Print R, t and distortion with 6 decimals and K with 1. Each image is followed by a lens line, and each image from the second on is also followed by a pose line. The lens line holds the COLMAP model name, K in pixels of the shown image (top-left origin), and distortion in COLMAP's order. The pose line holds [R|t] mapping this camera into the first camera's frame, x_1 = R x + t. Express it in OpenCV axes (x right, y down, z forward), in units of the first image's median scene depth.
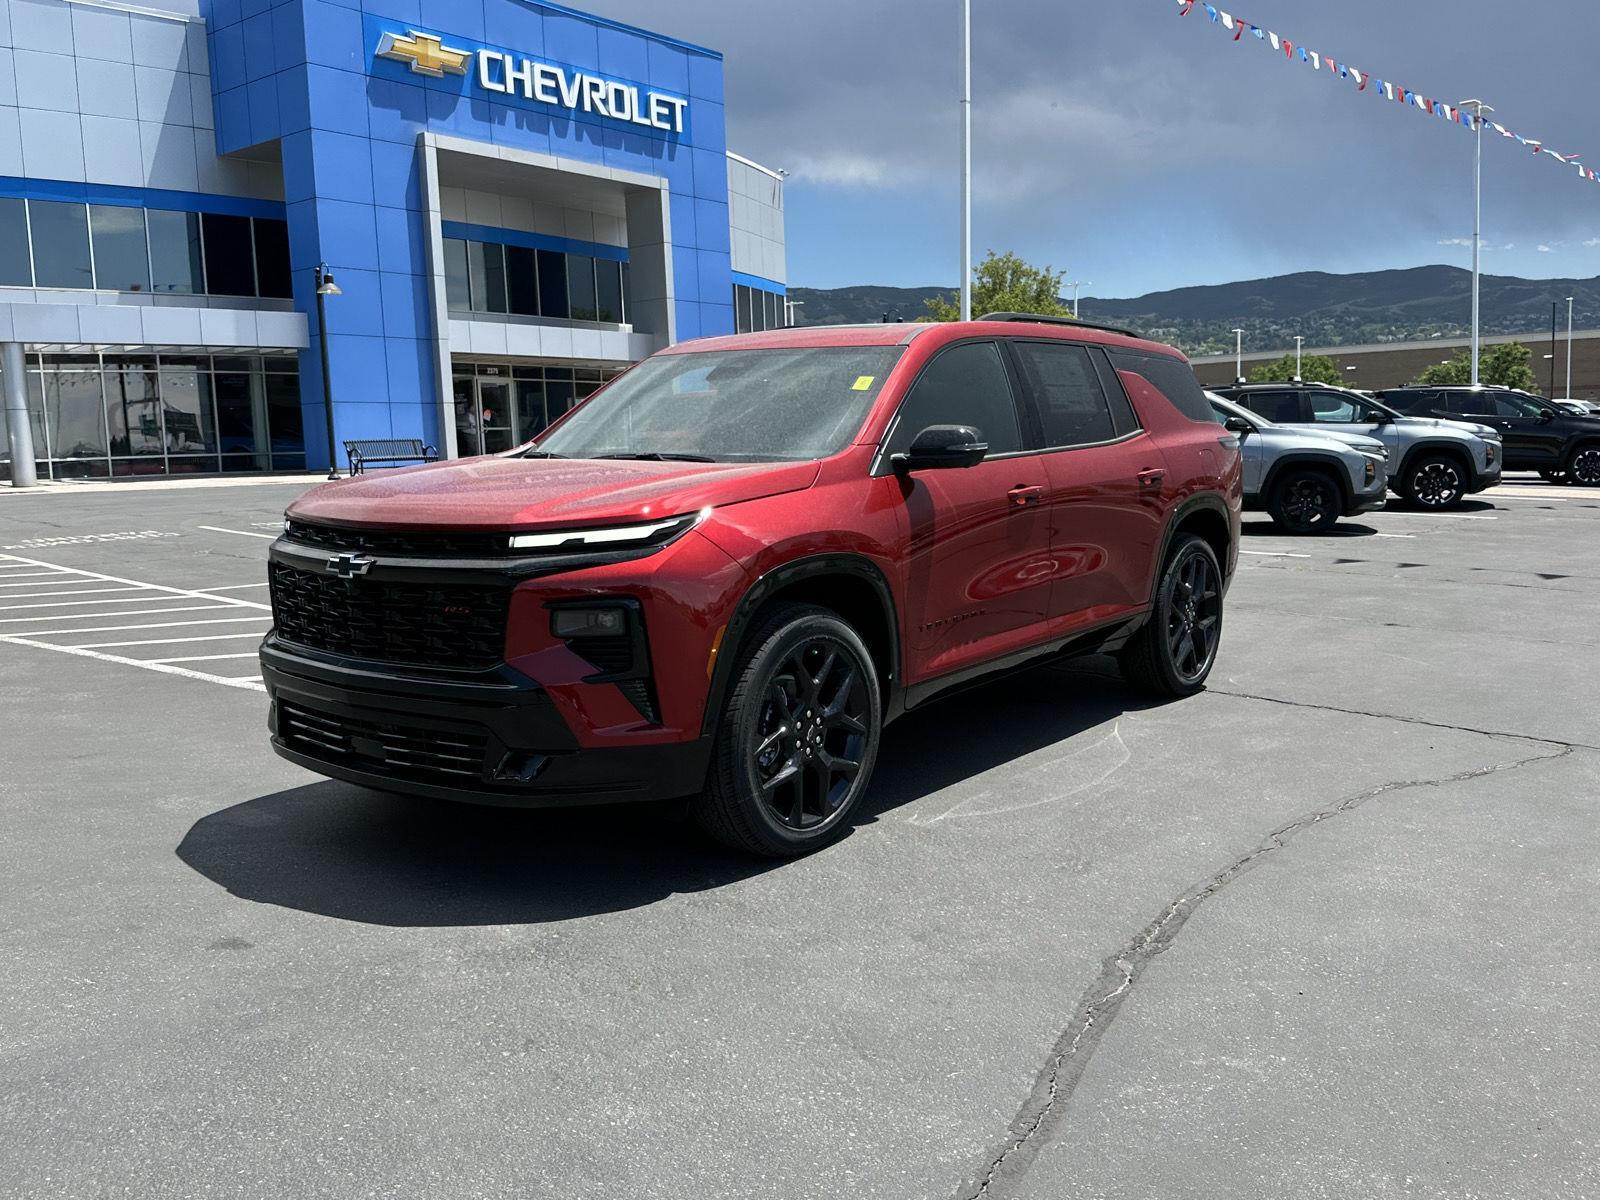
lens RADIAL K [[1384.3, 0, 810.3], [0, 1384.3, 604.0], [0, 0, 1]] dist [0.121767, -0.218050]
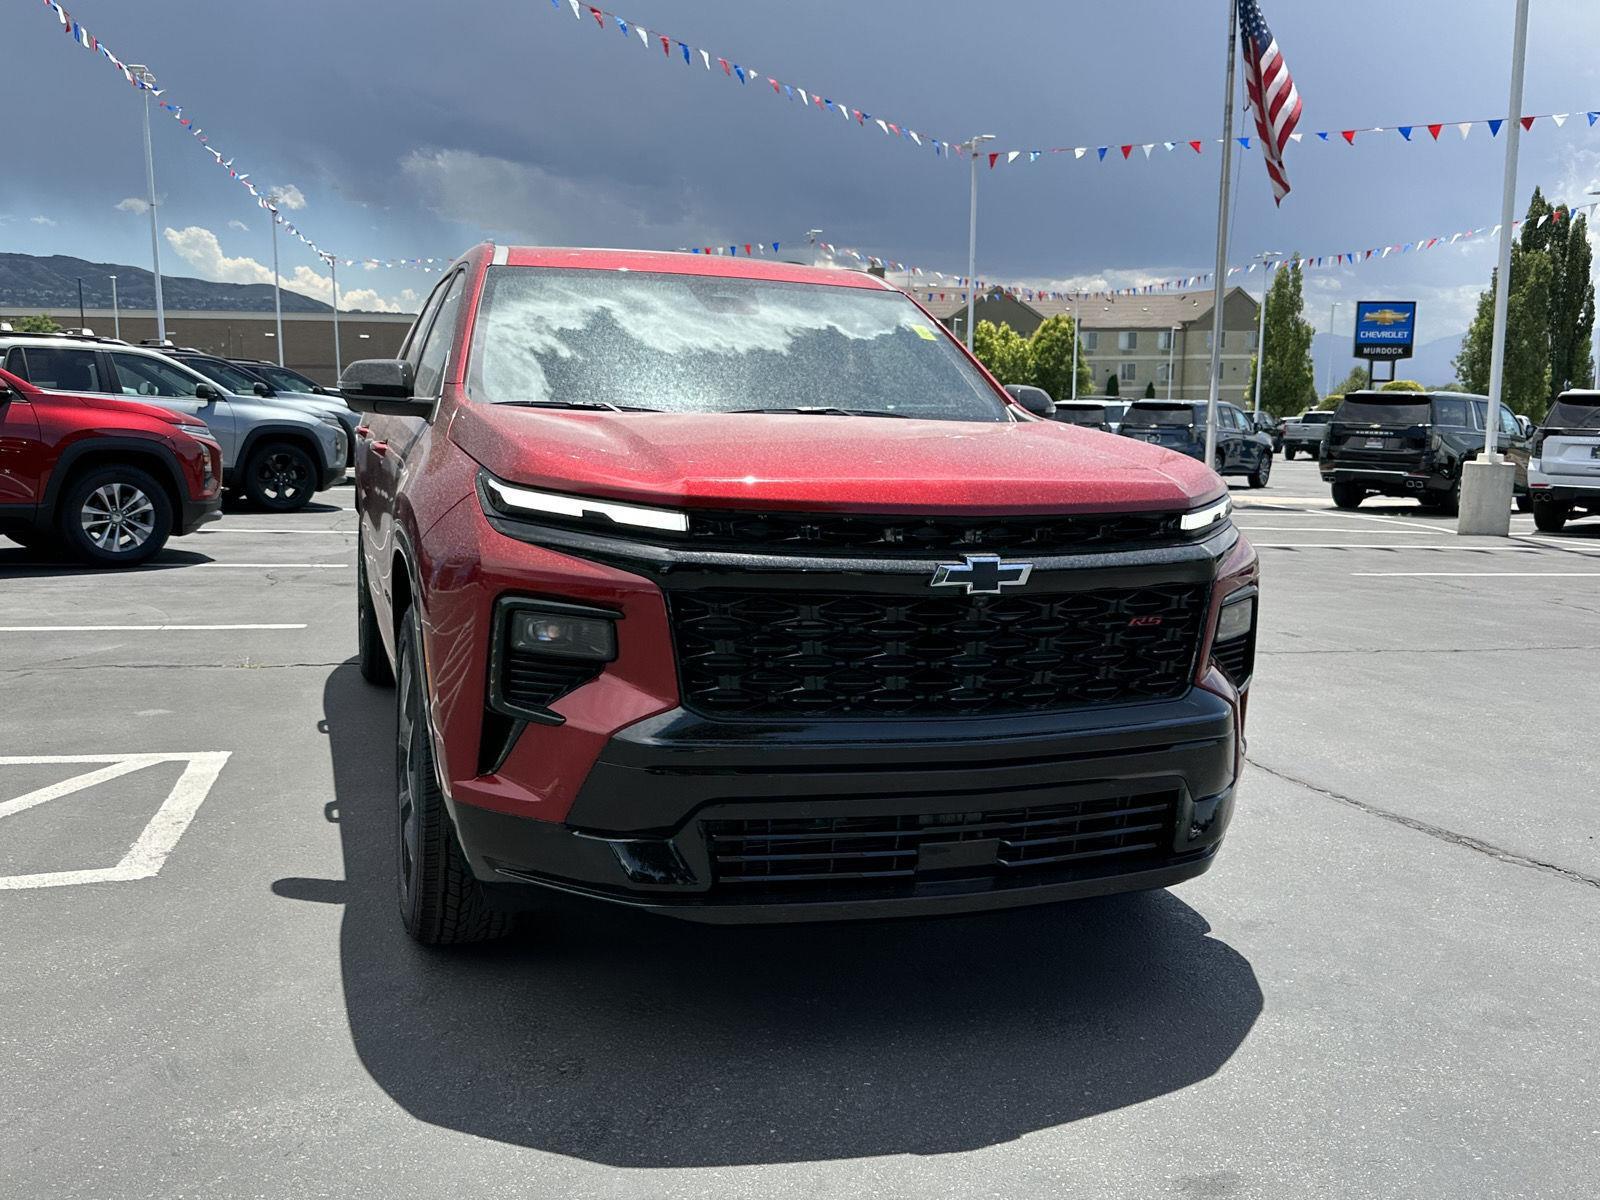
lens RADIAL K [[1384.3, 0, 792.4], [0, 1384.3, 598.7], [0, 0, 1]] dist [0.121767, -0.218050]
pose [[0.558723, -0.089259, 0.824537, -0.231797], [0.078749, 0.995409, 0.054395, -0.014885], [-0.825607, 0.034540, 0.563187, 0.182306]]
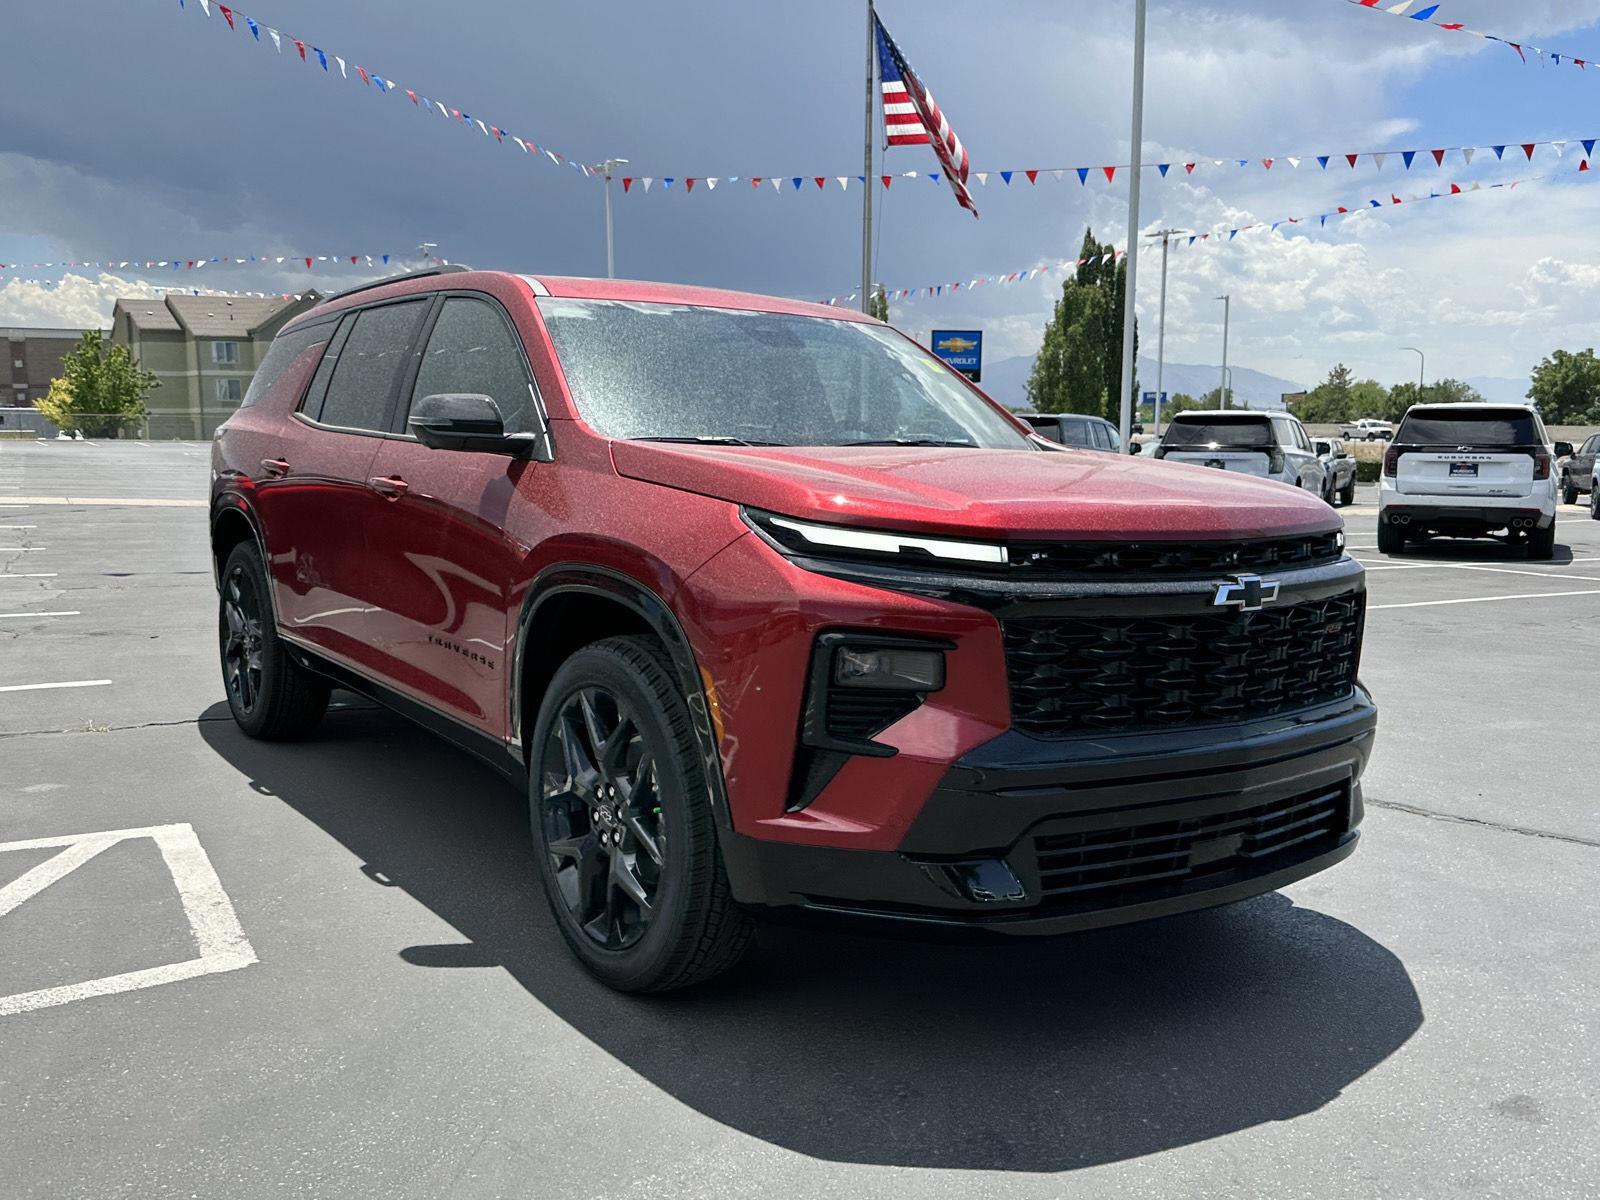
lens RADIAL K [[1384.3, 0, 791.6], [0, 1384.3, 603.7], [0, 0, 1]] dist [0.121767, -0.218050]
pose [[0.301063, -0.099396, 0.948410, -0.273630], [0.105573, 0.991913, 0.070442, -0.024602], [-0.947742, 0.078919, 0.309122, 0.255842]]
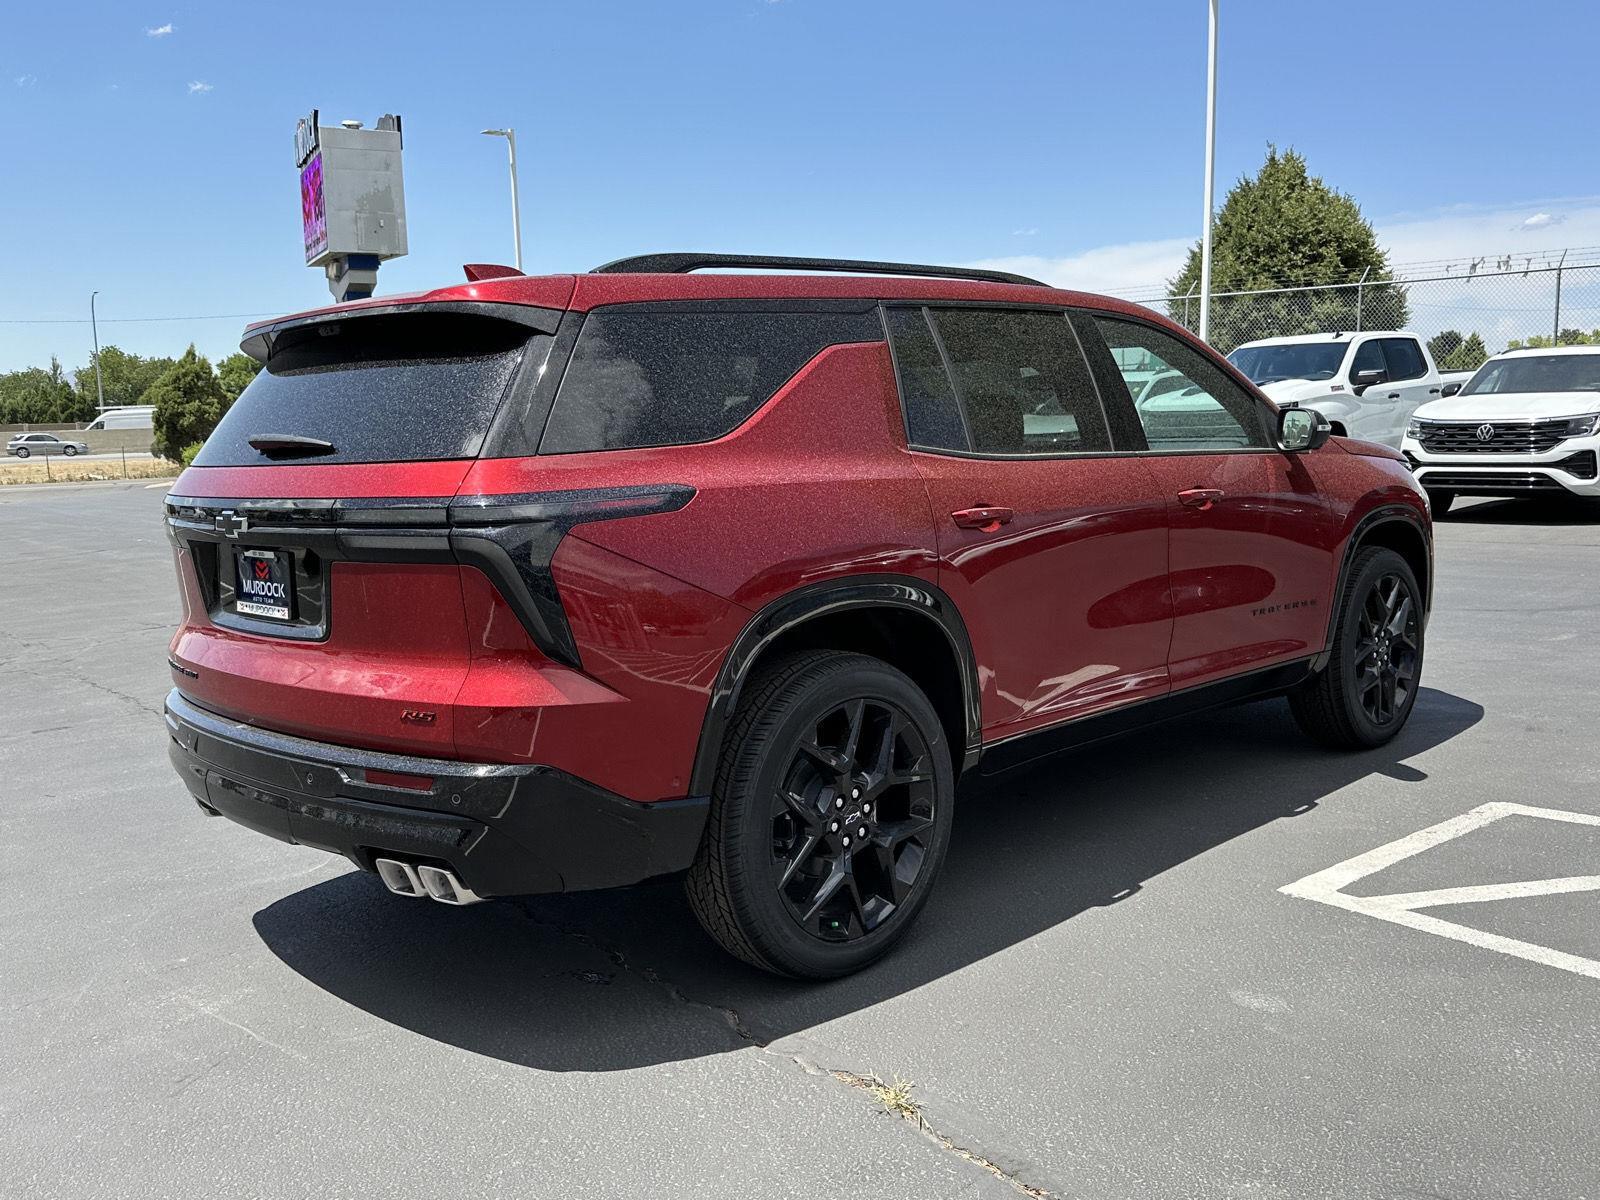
lens RADIAL K [[1384.3, 0, 804.4], [0, 1384.3, 593.0], [0, 0, 1]] dist [0.121767, -0.218050]
pose [[-0.988938, 0.035429, 0.144035, -0.003092], [0.070496, 0.966638, 0.246255, -0.093884], [-0.130505, 0.253685, -0.958443, 0.698560]]
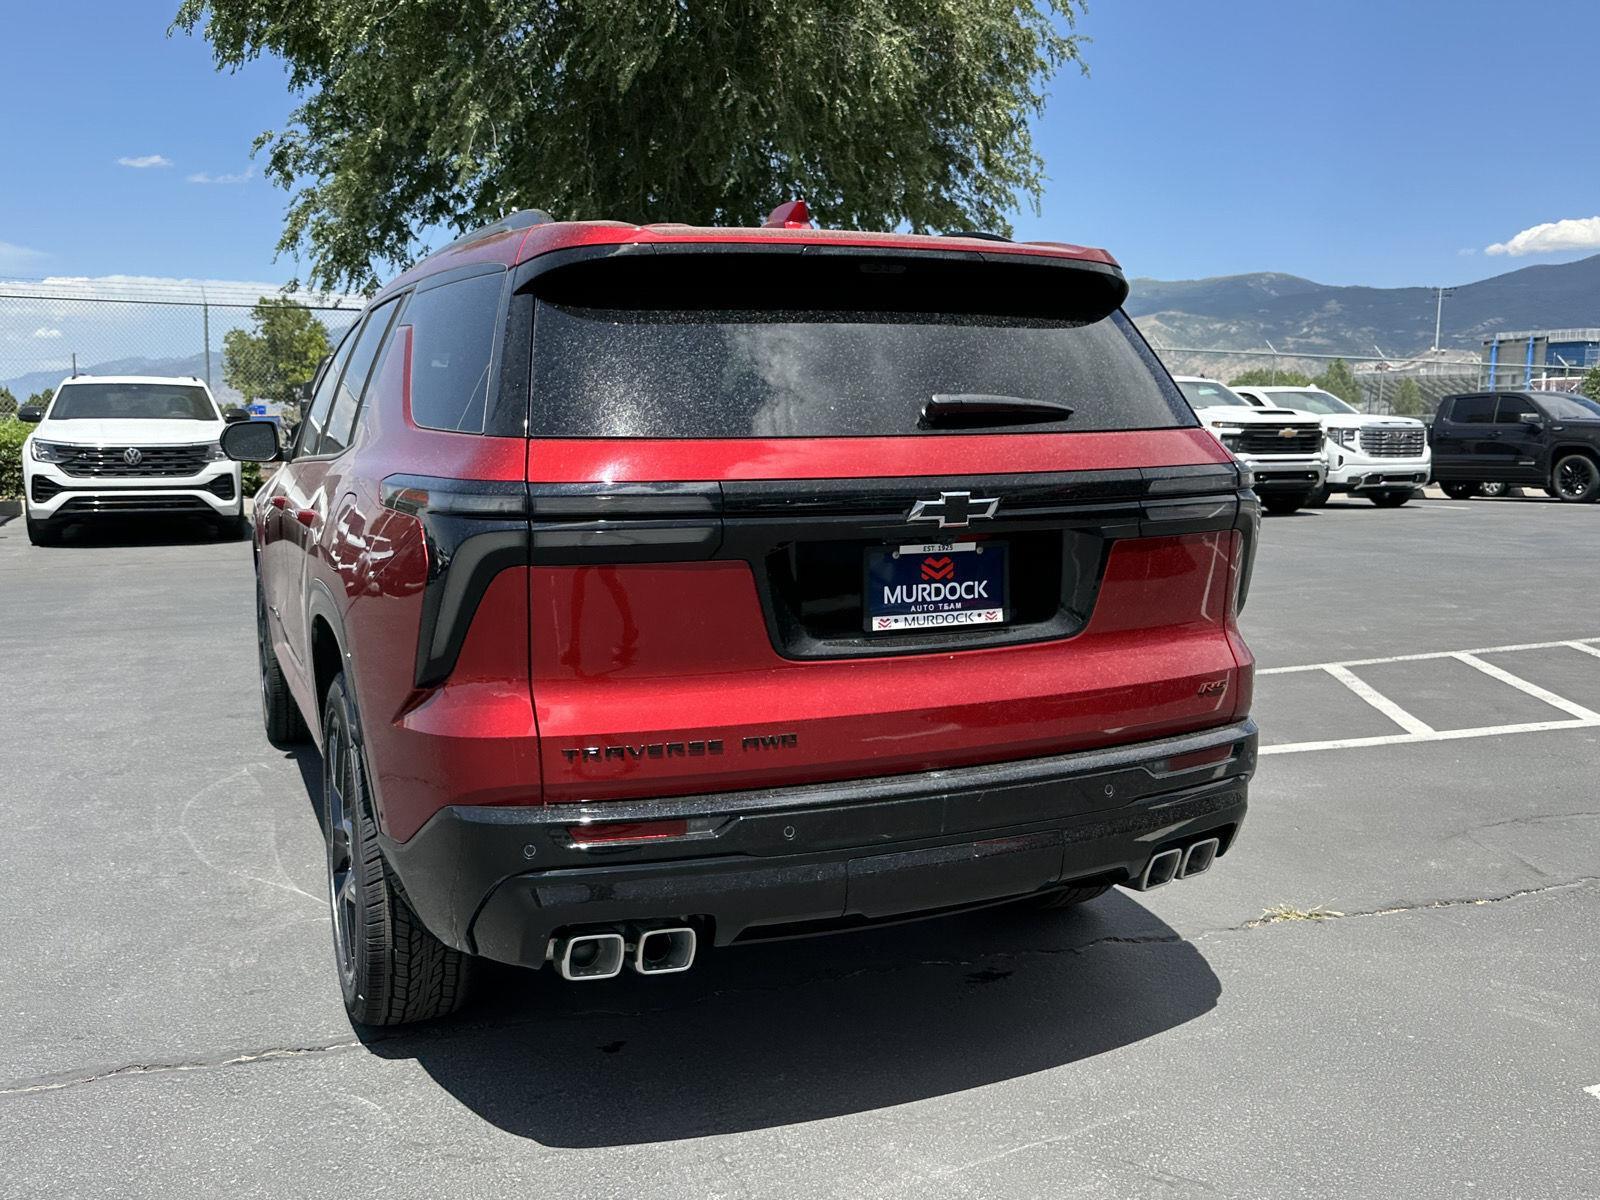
lens RADIAL K [[1384.3, 0, 788.3], [0, 1384.3, 587.3], [0, 0, 1]] dist [0.121767, -0.218050]
pose [[-0.496019, 0.122091, -0.859685, 0.255344], [-0.099835, 0.975481, 0.196138, -0.079157], [0.862553, 0.183115, -0.471668, 0.569026]]
